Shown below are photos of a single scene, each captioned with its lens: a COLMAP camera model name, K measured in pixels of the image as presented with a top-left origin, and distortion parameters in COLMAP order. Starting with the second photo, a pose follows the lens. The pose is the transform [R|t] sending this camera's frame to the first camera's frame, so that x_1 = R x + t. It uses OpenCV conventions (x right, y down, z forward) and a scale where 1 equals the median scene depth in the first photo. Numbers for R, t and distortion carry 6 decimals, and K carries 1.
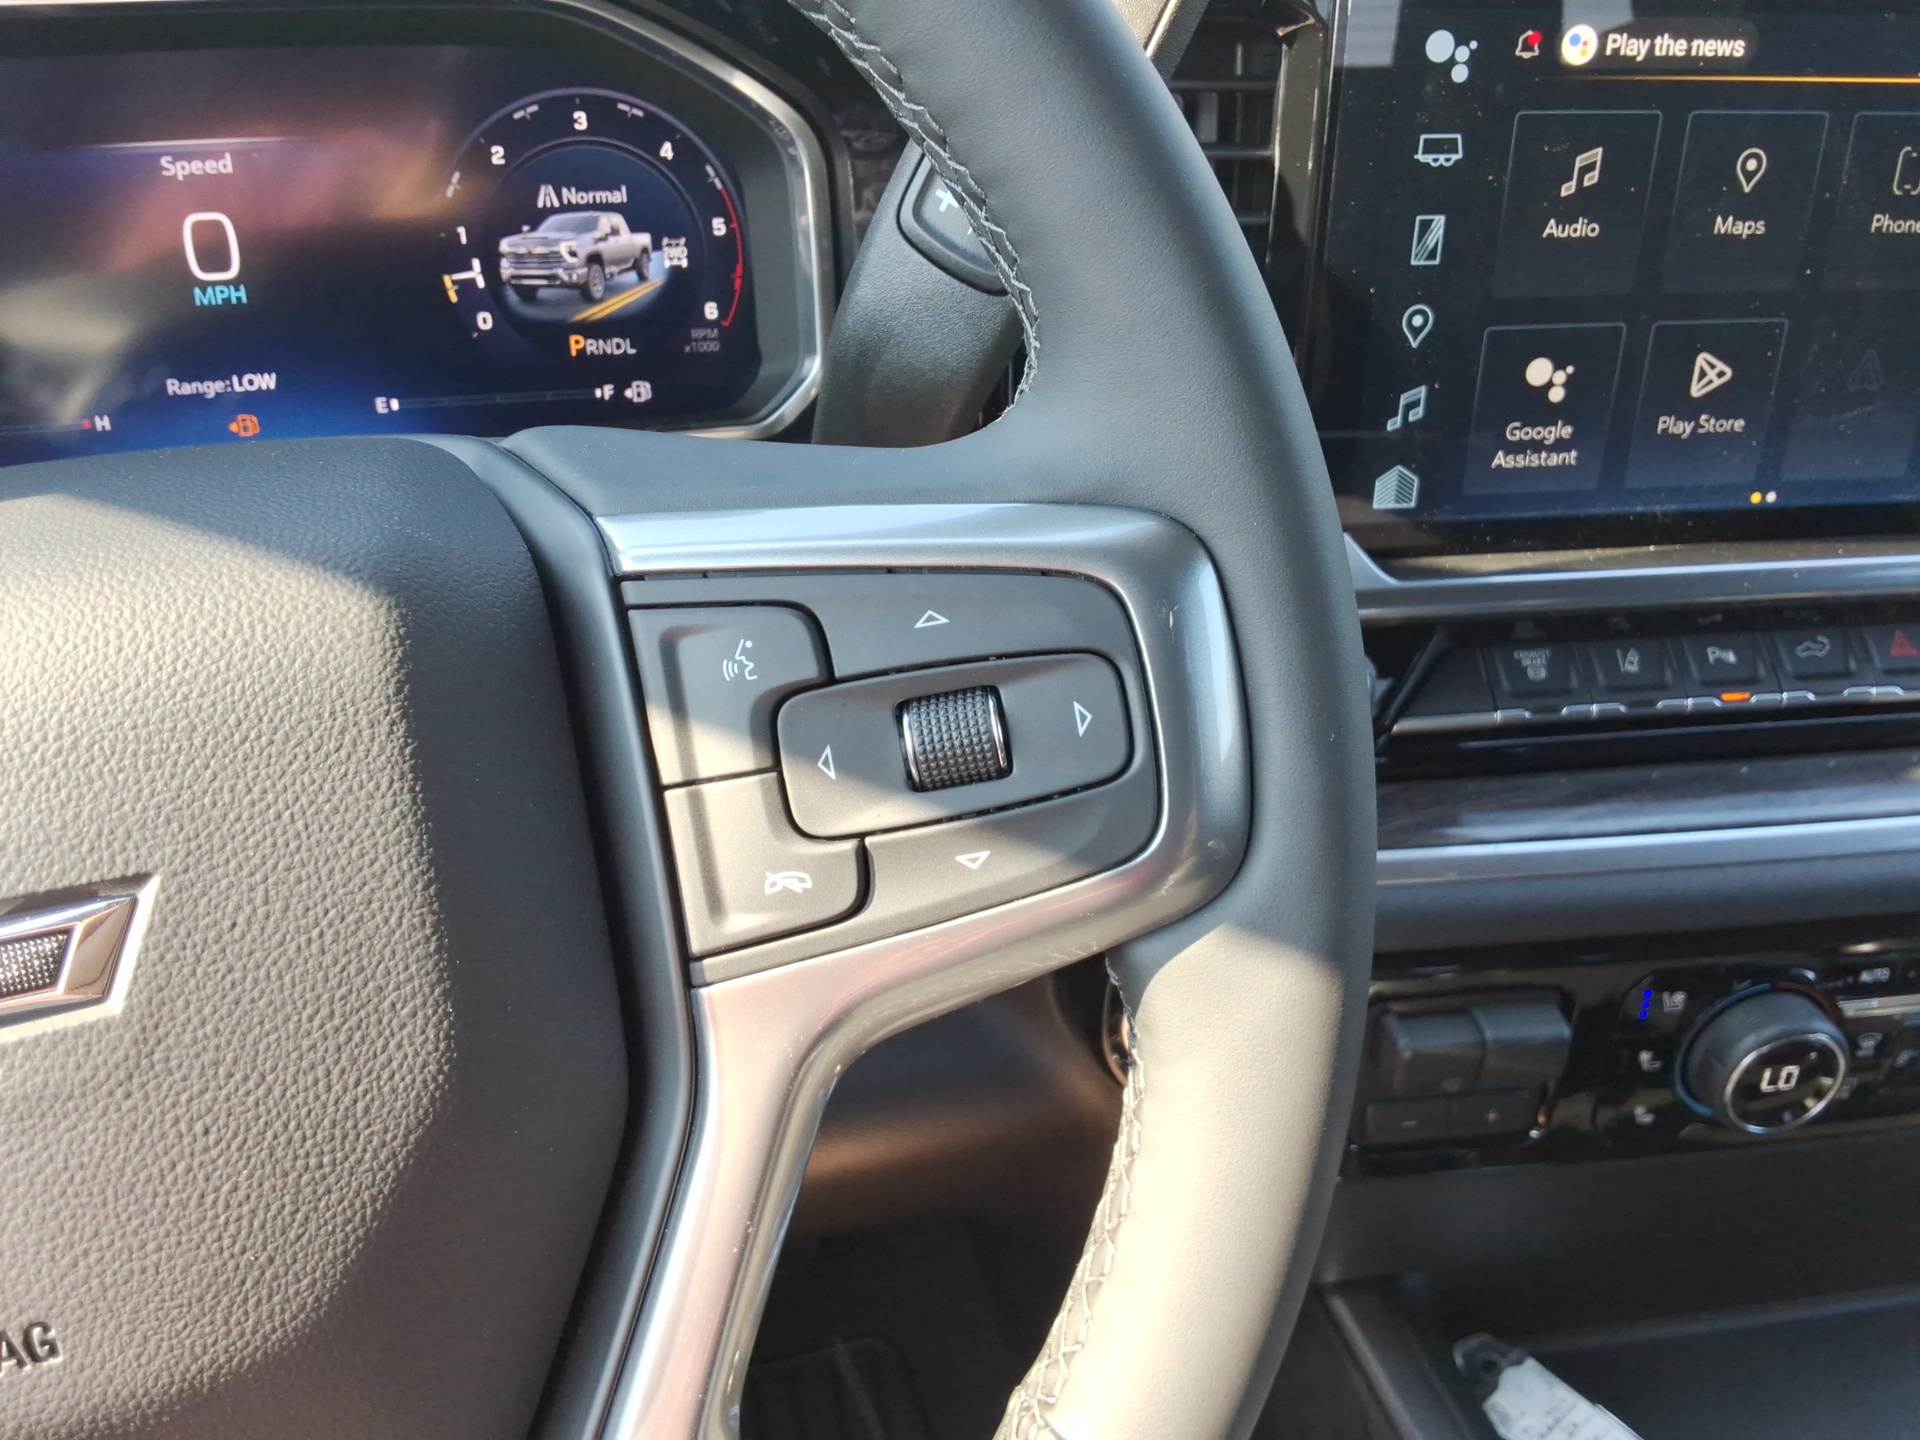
lens RADIAL K [[1628.2, 0, 941.1], [0, 1628.2, 727.5], [0, 0, 1]] dist [0.074566, -0.096577]
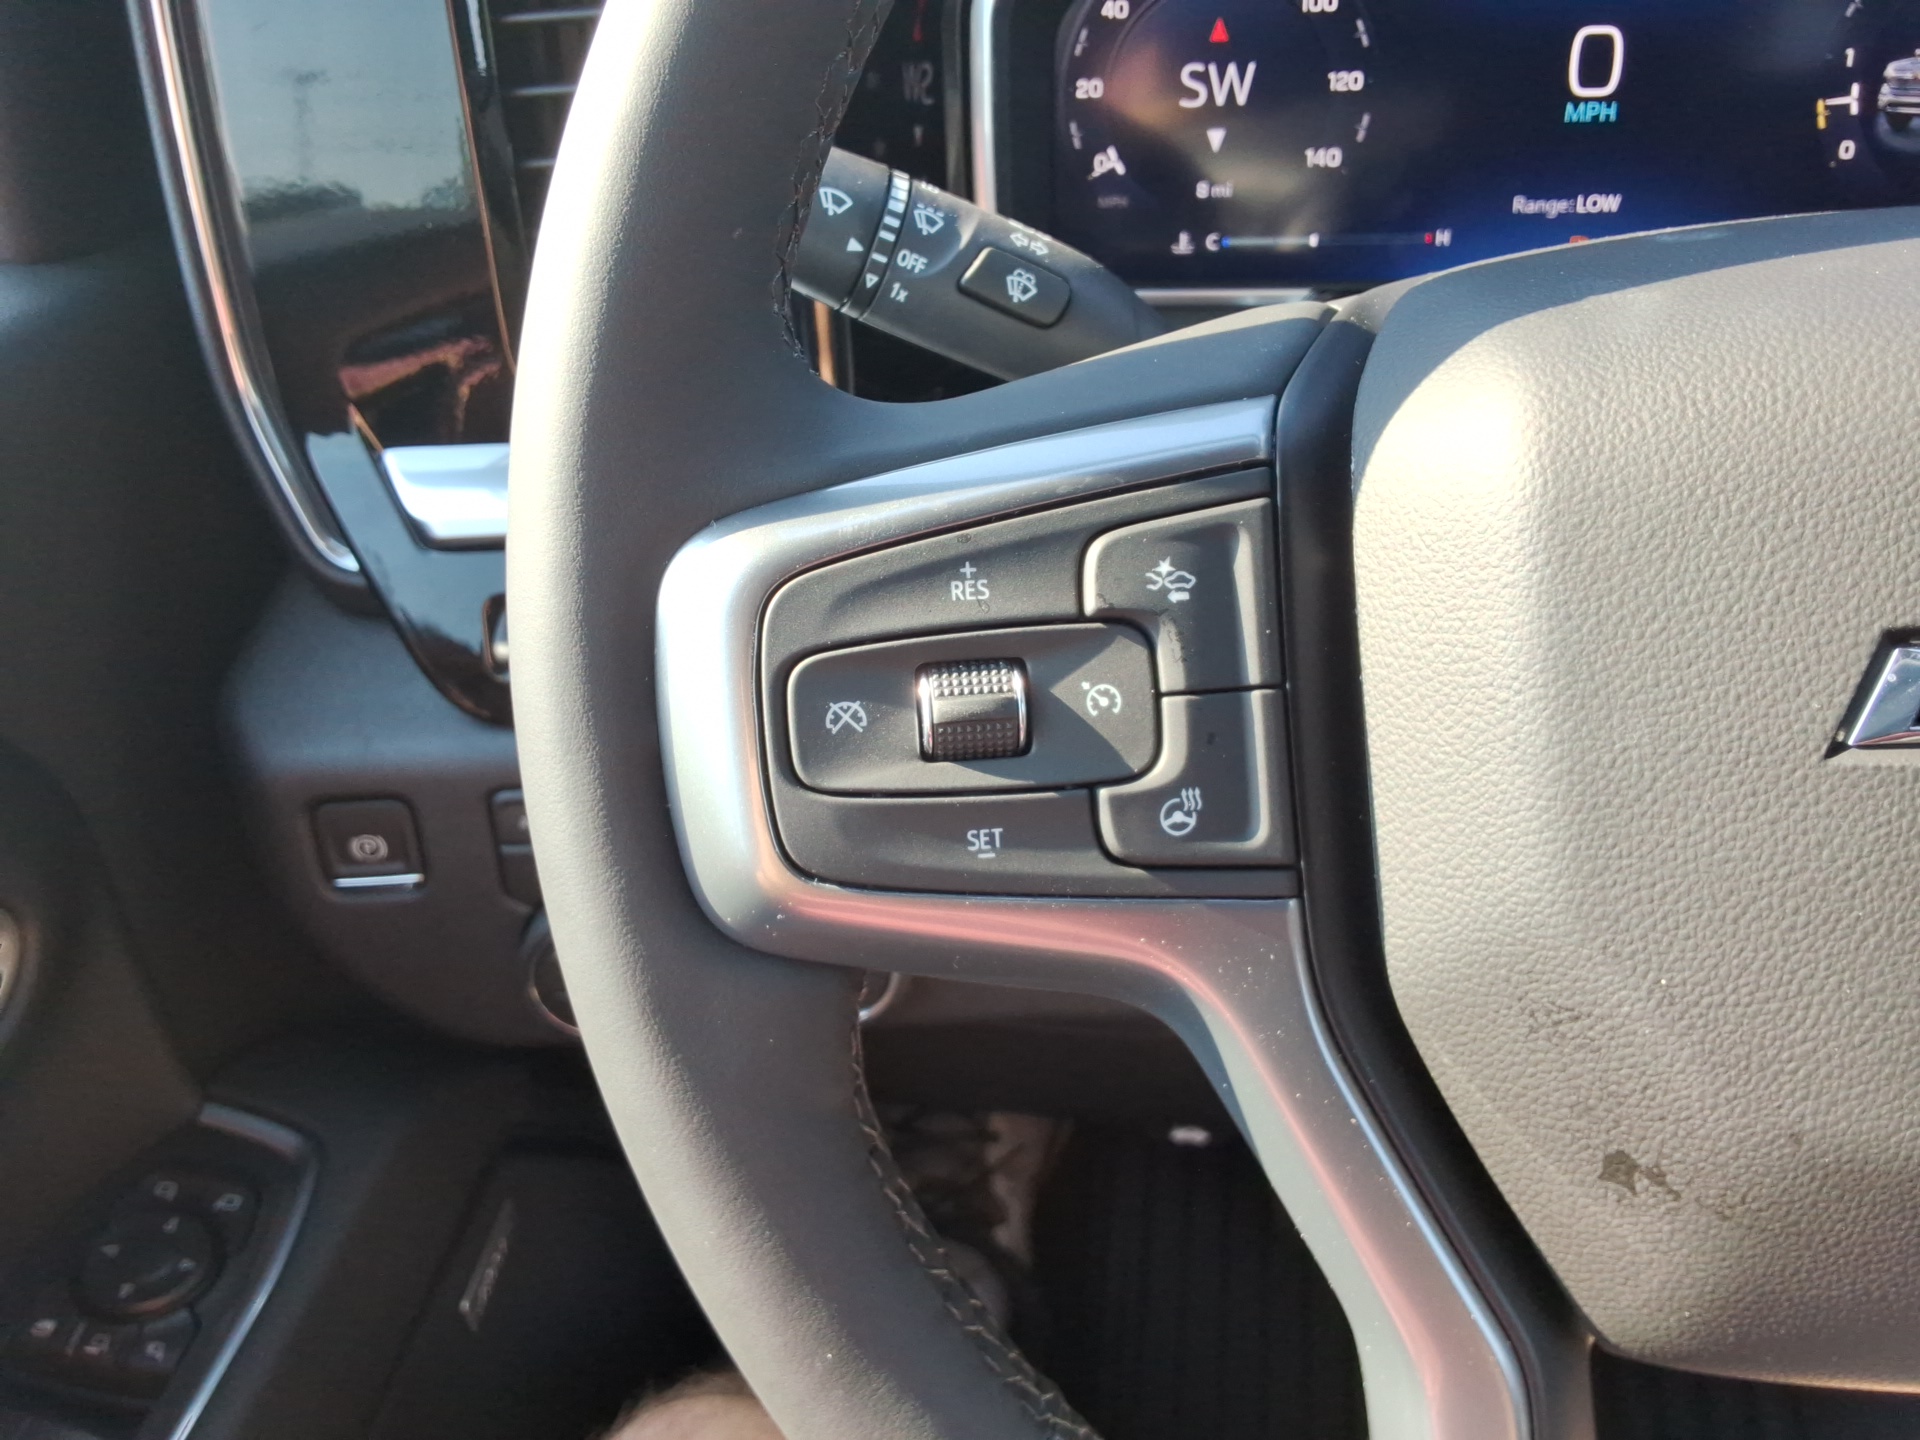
lens RADIAL K [[1540.7, 0, 975.3], [0, 1540.7, 724.0], [0, 0, 1]] dist [0.102996, -0.156298]
pose [[0.922339, 0.154279, -0.354244, -0.386816], [-0.141063, 0.987994, 0.063004, 0.096690], [0.359711, -0.008140, 0.933028, -0.022548]]
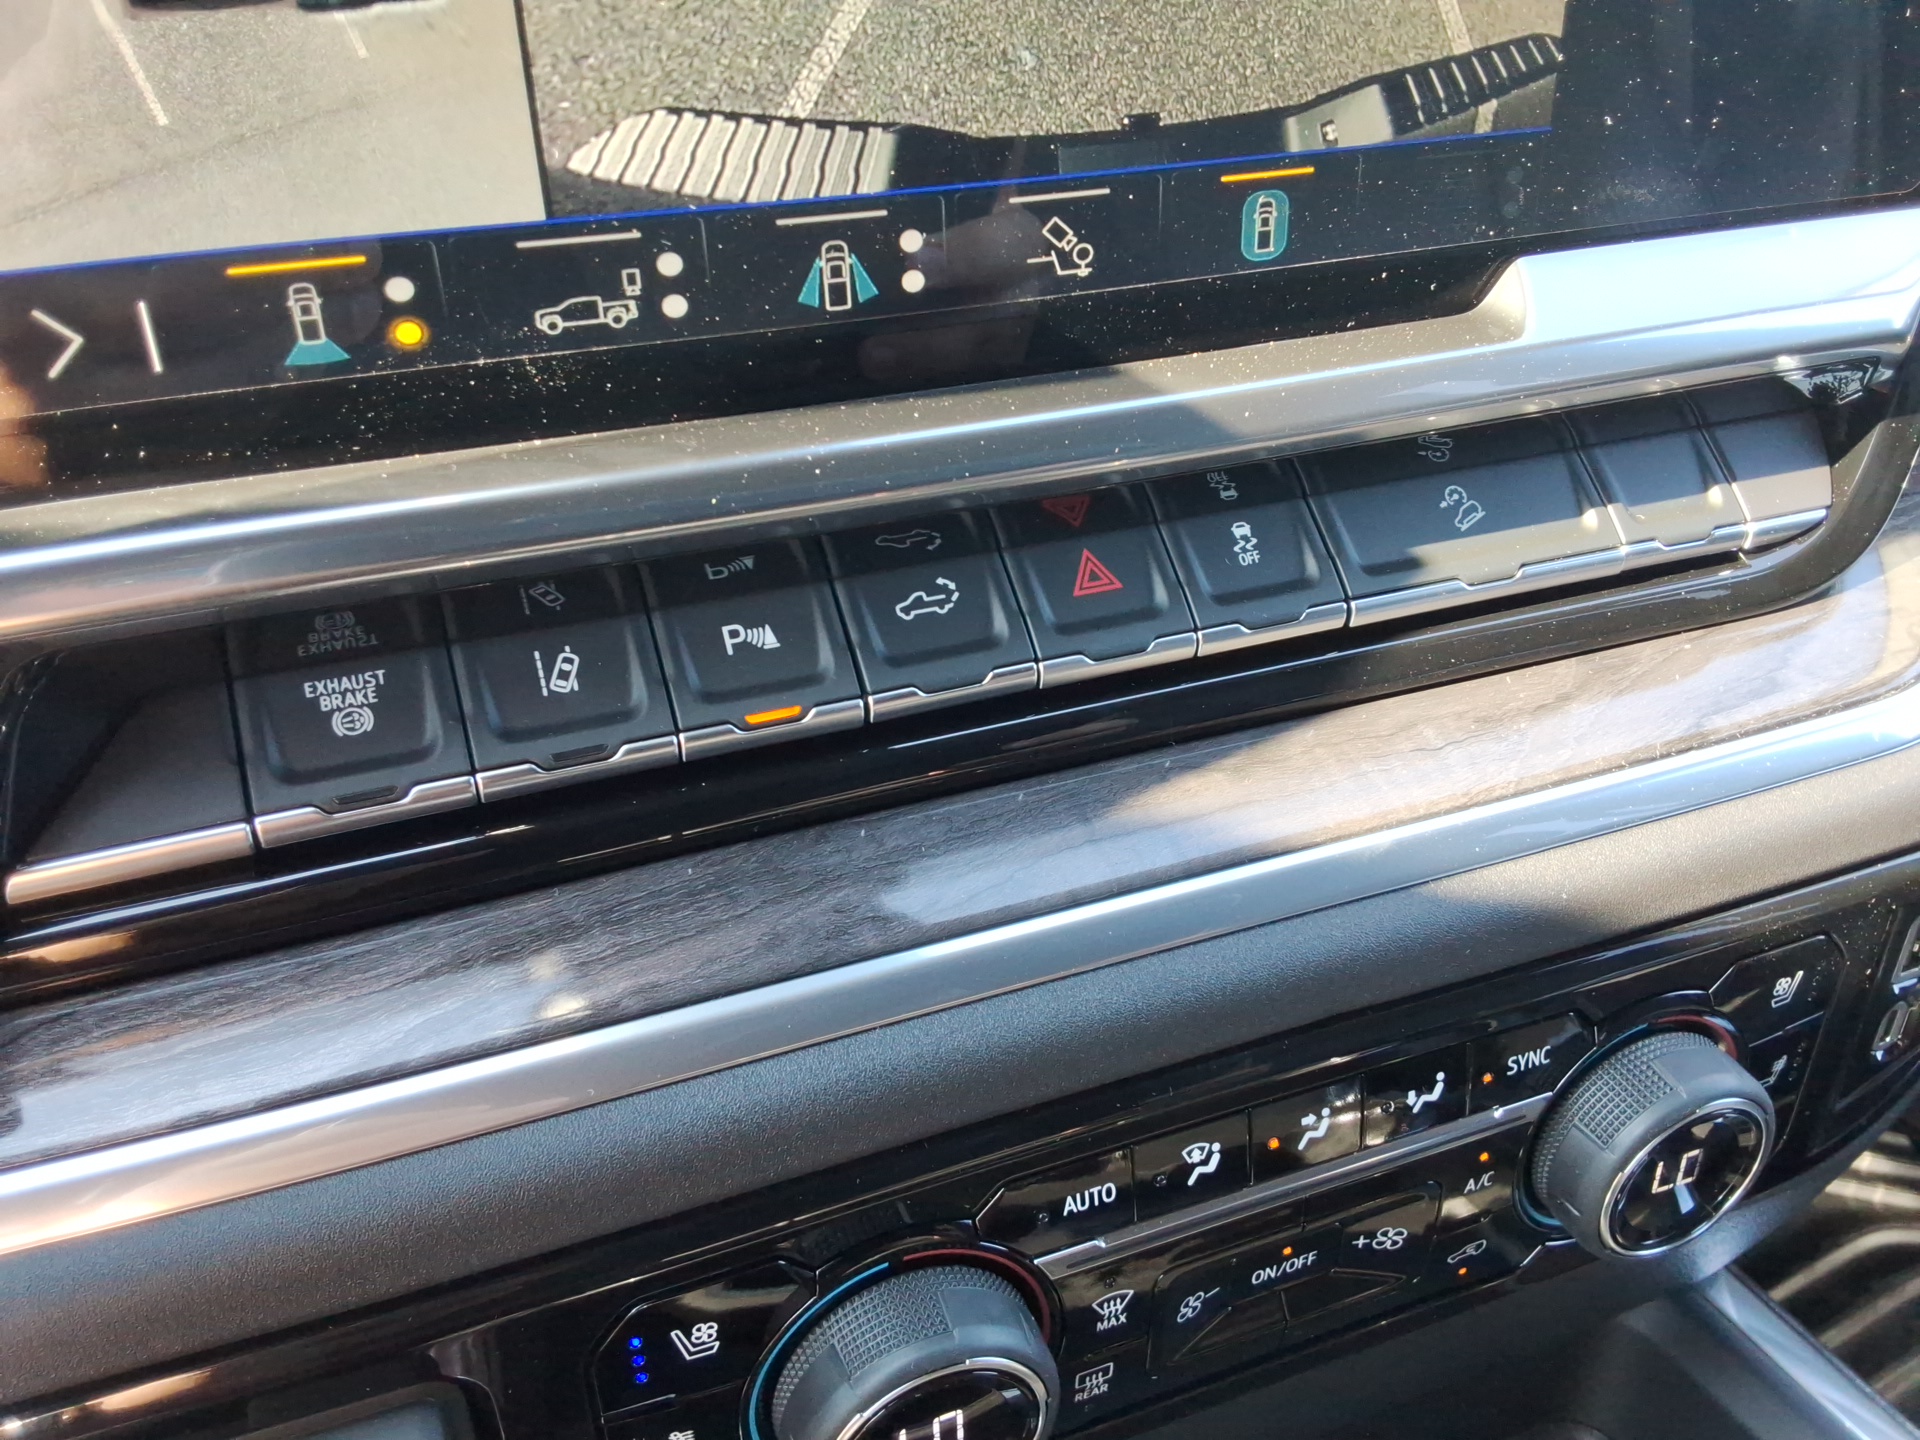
lens RADIAL K [[1540.7, 0, 959.9], [0, 1540.7, 685.4], [0, 0, 1]] dist [0.102996, -0.156298]
pose [[0.974131, -0.127643, 0.186482, 0.463436], [0.124294, 0.991804, 0.029594, -0.036176], [-0.188731, -0.005650, 0.982013, 0.529280]]
